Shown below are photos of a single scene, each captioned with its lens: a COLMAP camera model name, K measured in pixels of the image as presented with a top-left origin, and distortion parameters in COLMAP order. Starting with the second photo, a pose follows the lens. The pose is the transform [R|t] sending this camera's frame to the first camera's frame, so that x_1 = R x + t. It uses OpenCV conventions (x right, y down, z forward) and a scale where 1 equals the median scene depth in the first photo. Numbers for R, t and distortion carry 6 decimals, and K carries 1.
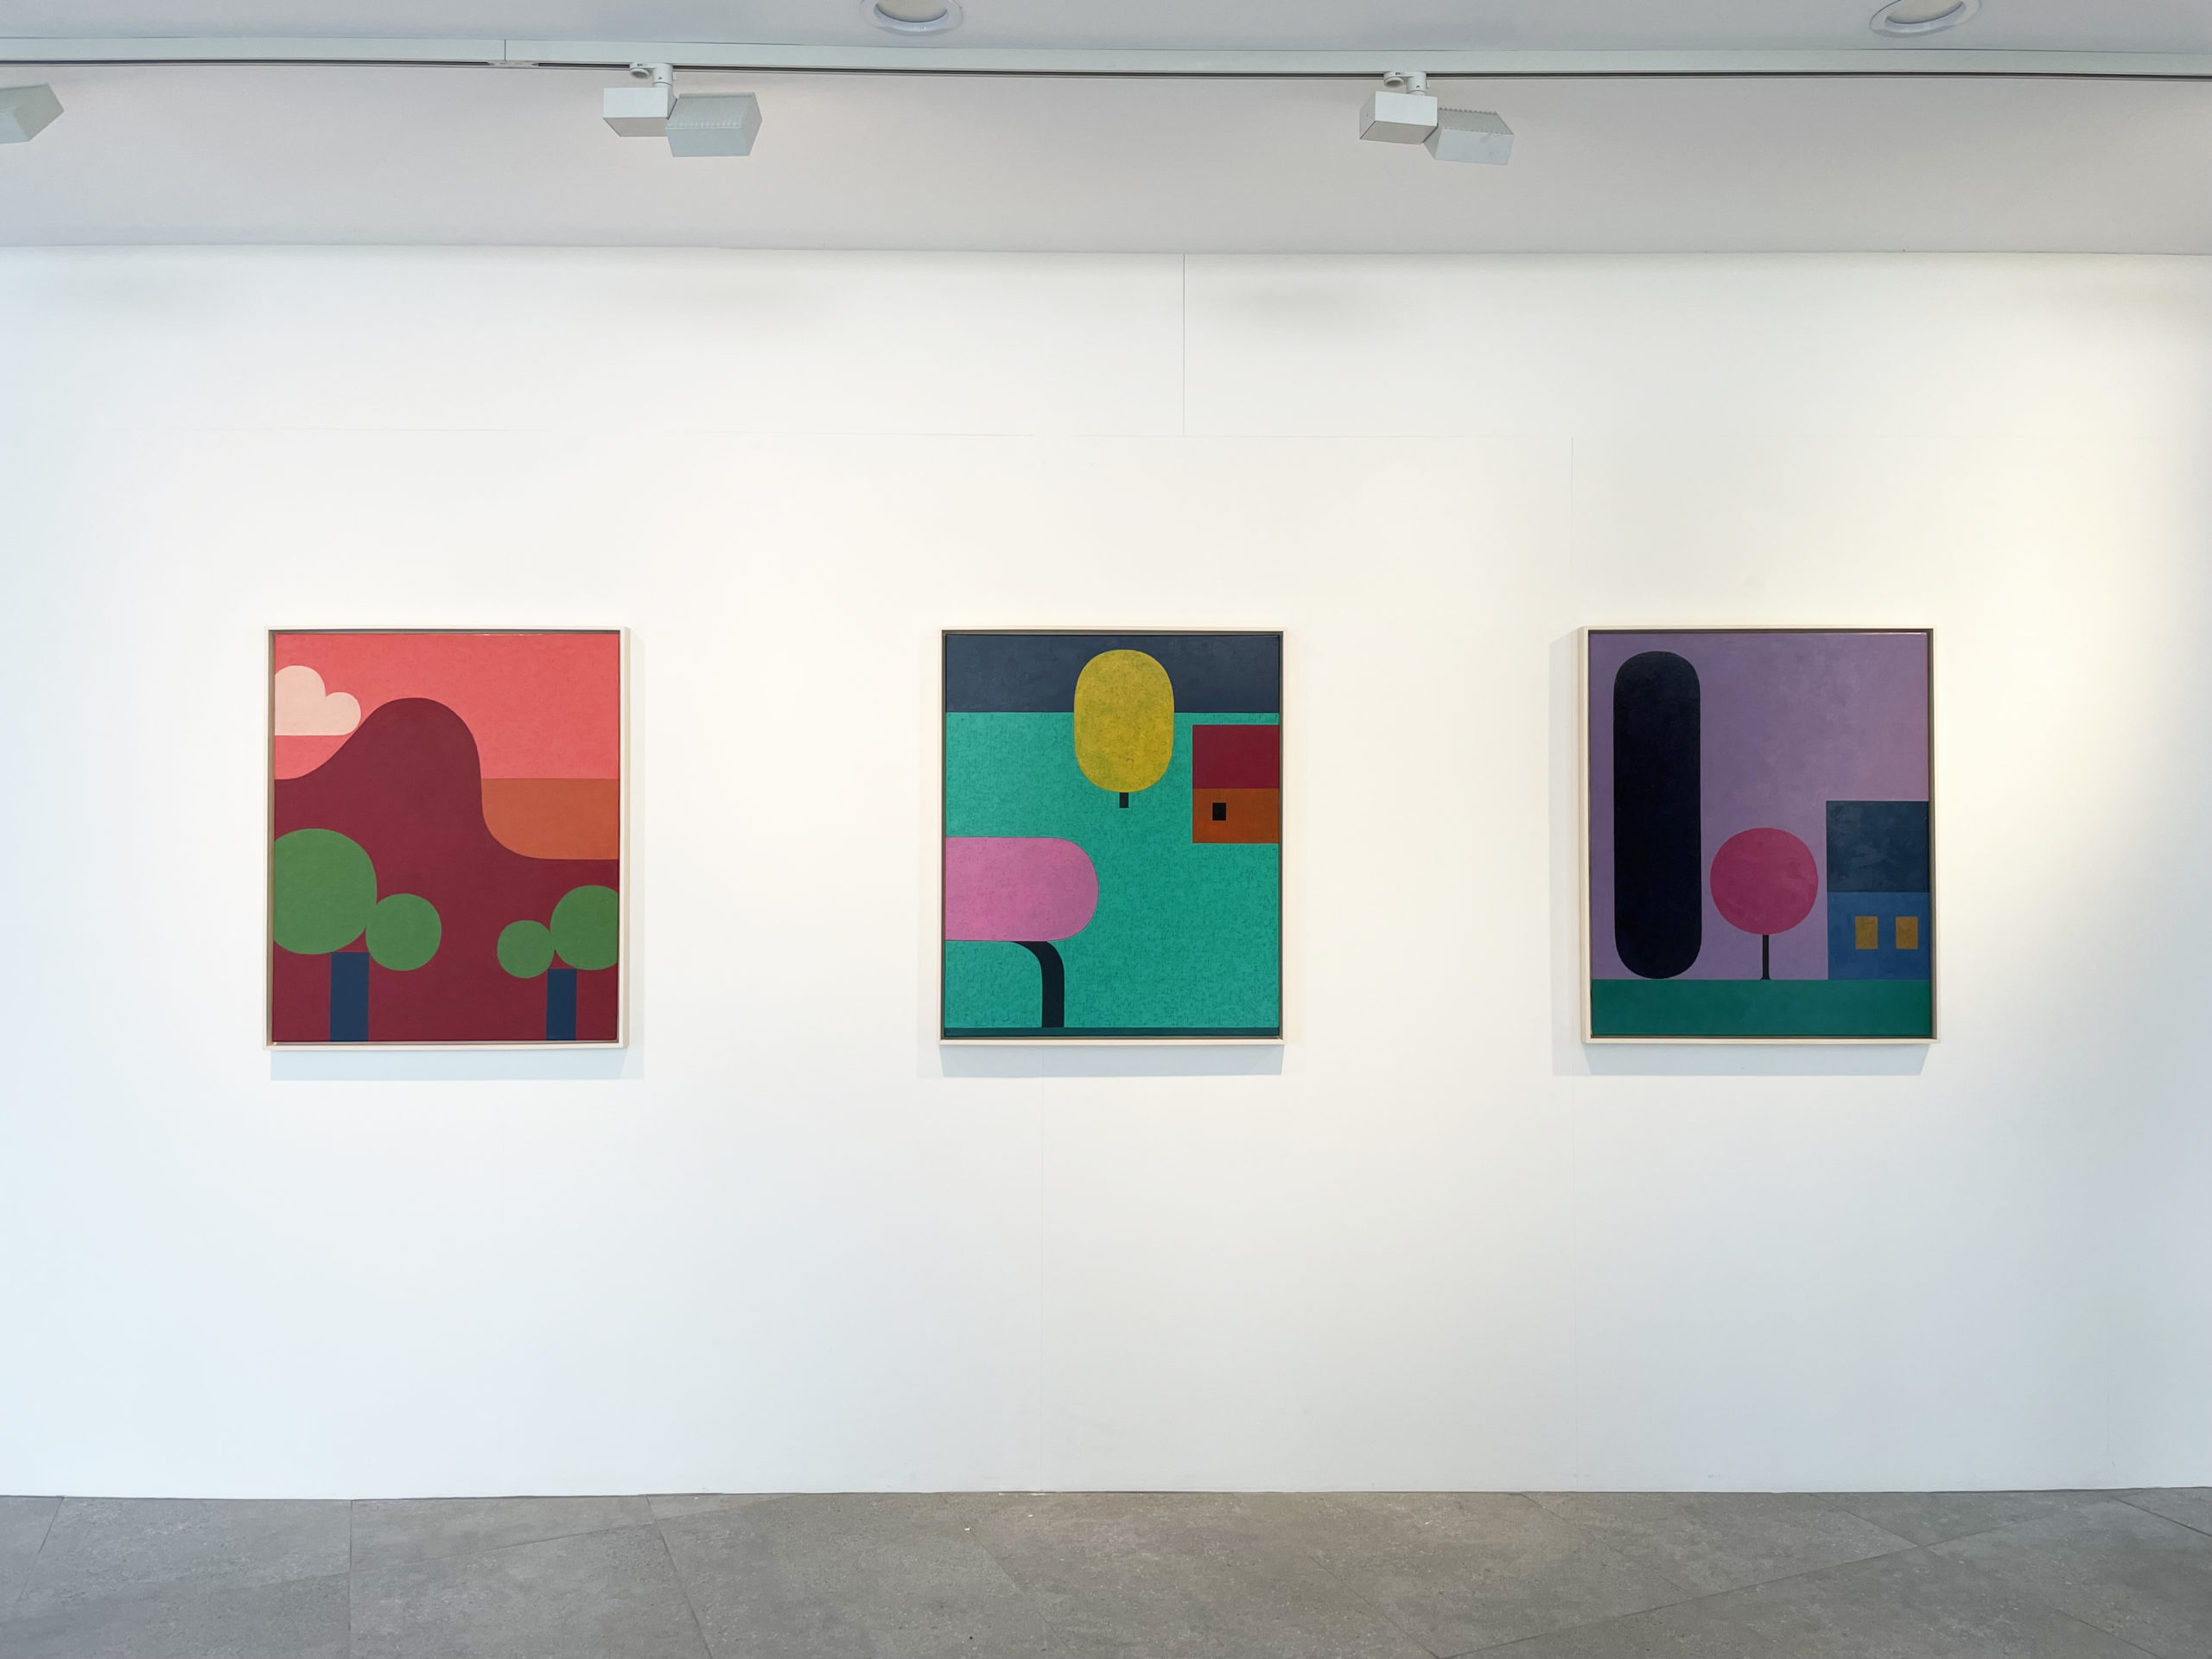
lens RADIAL K [[1650.6, 0, 1100.1], [0, 1650.6, 829.9], [0, 0, 1]] dist [0.041745, -0.028661]
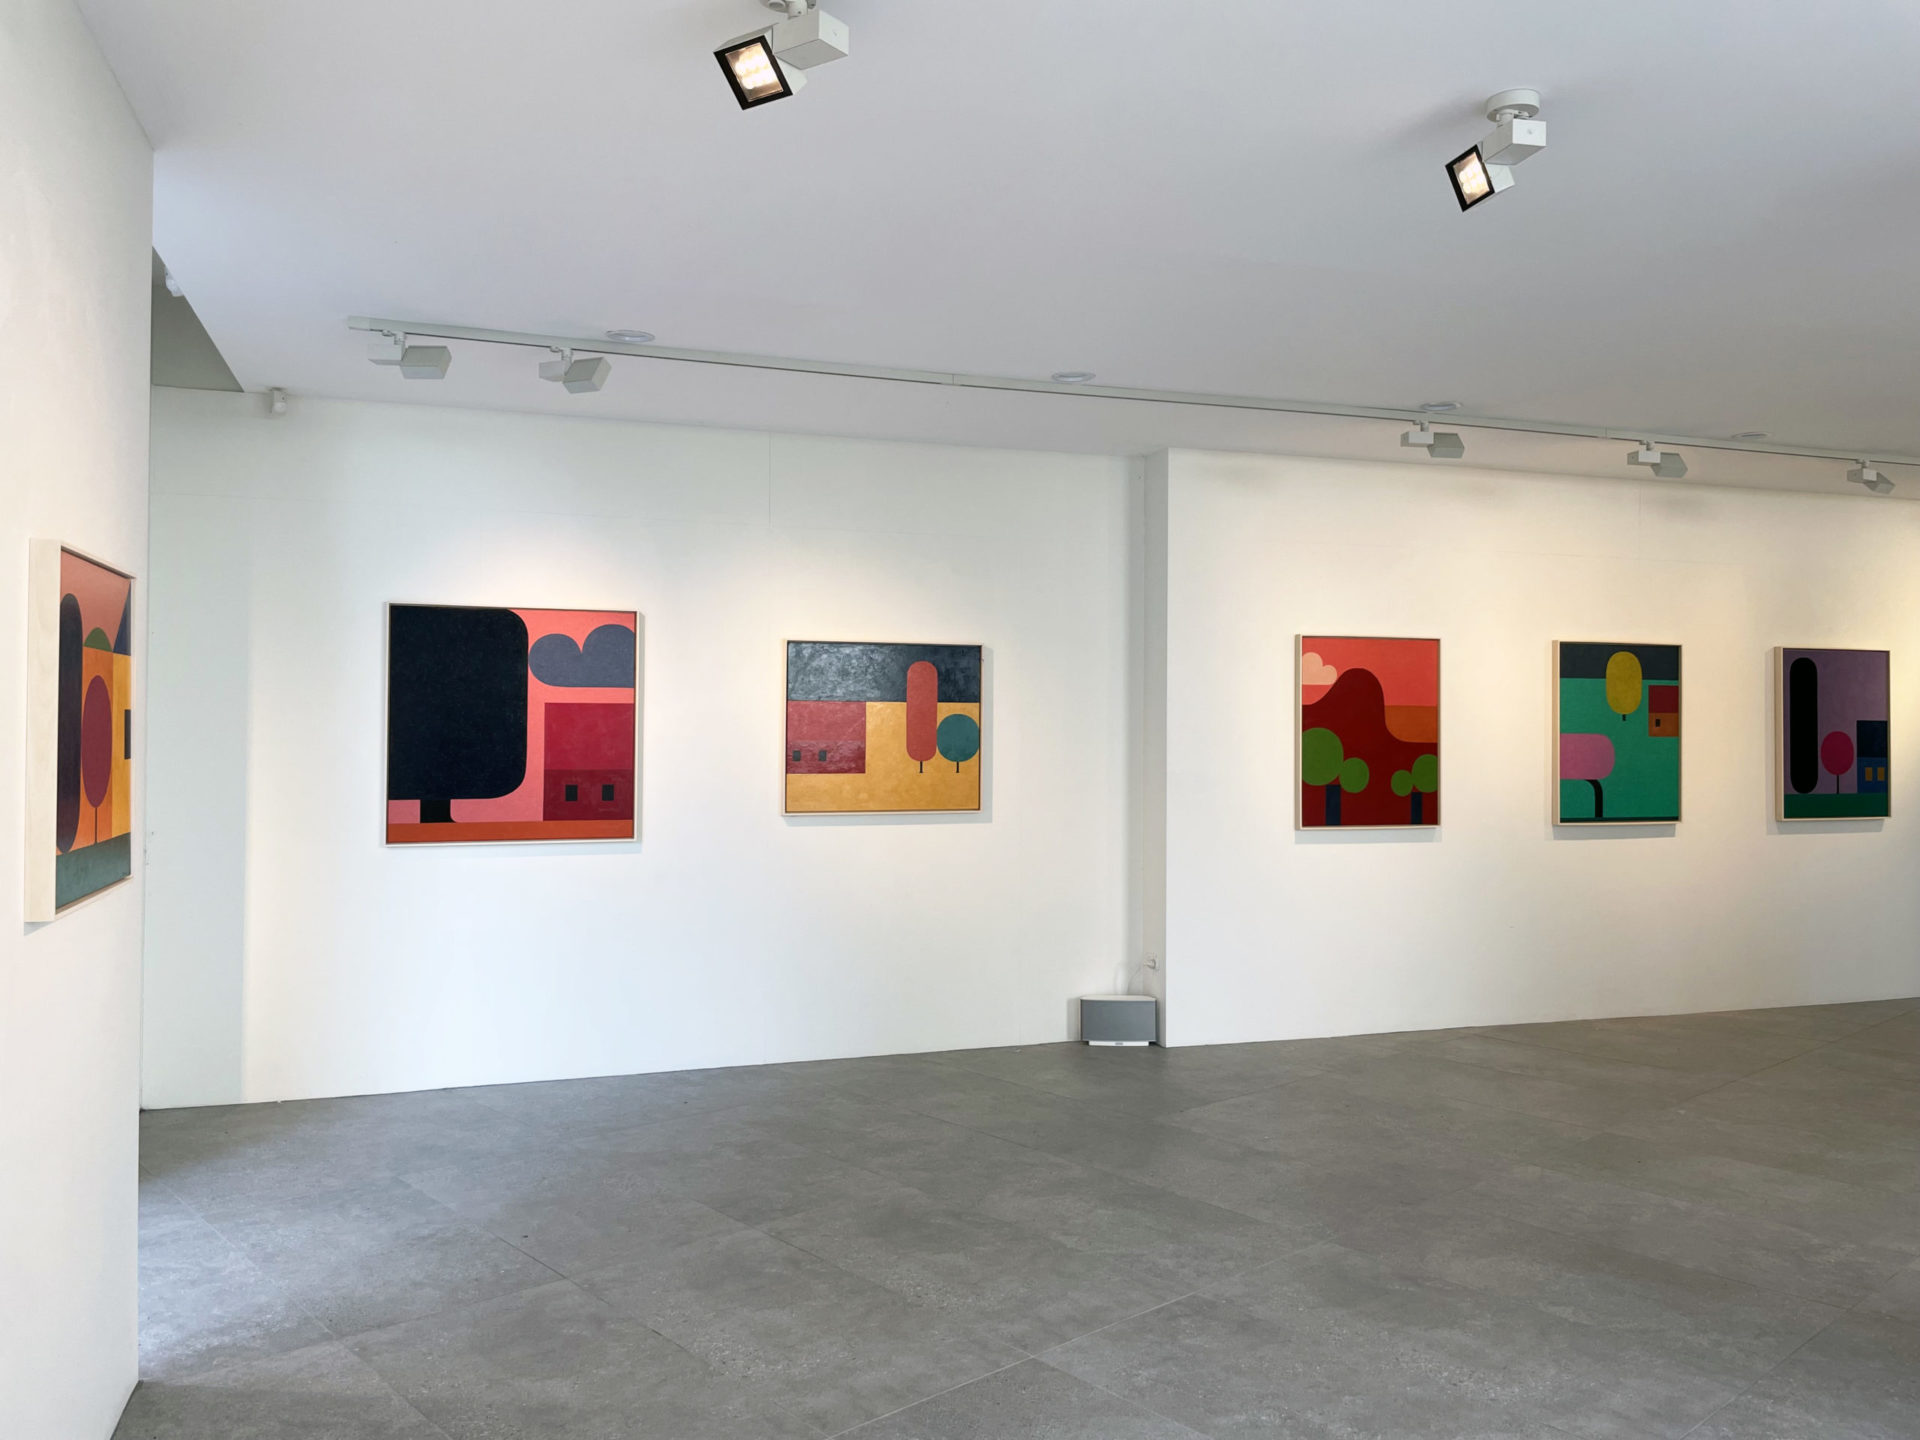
lens RADIAL K [[1432.7, 0, 964.3], [0, 1432.7, 717.0], [0, 0, 1]] dist [0.041745, -0.028661]
pose [[0.954957, 0.007848, 0.296639, -1.453939], [-0.005418, 0.999945, -0.009015, 0.004462], [-0.296693, 0.007002, 0.954947, -0.640685]]
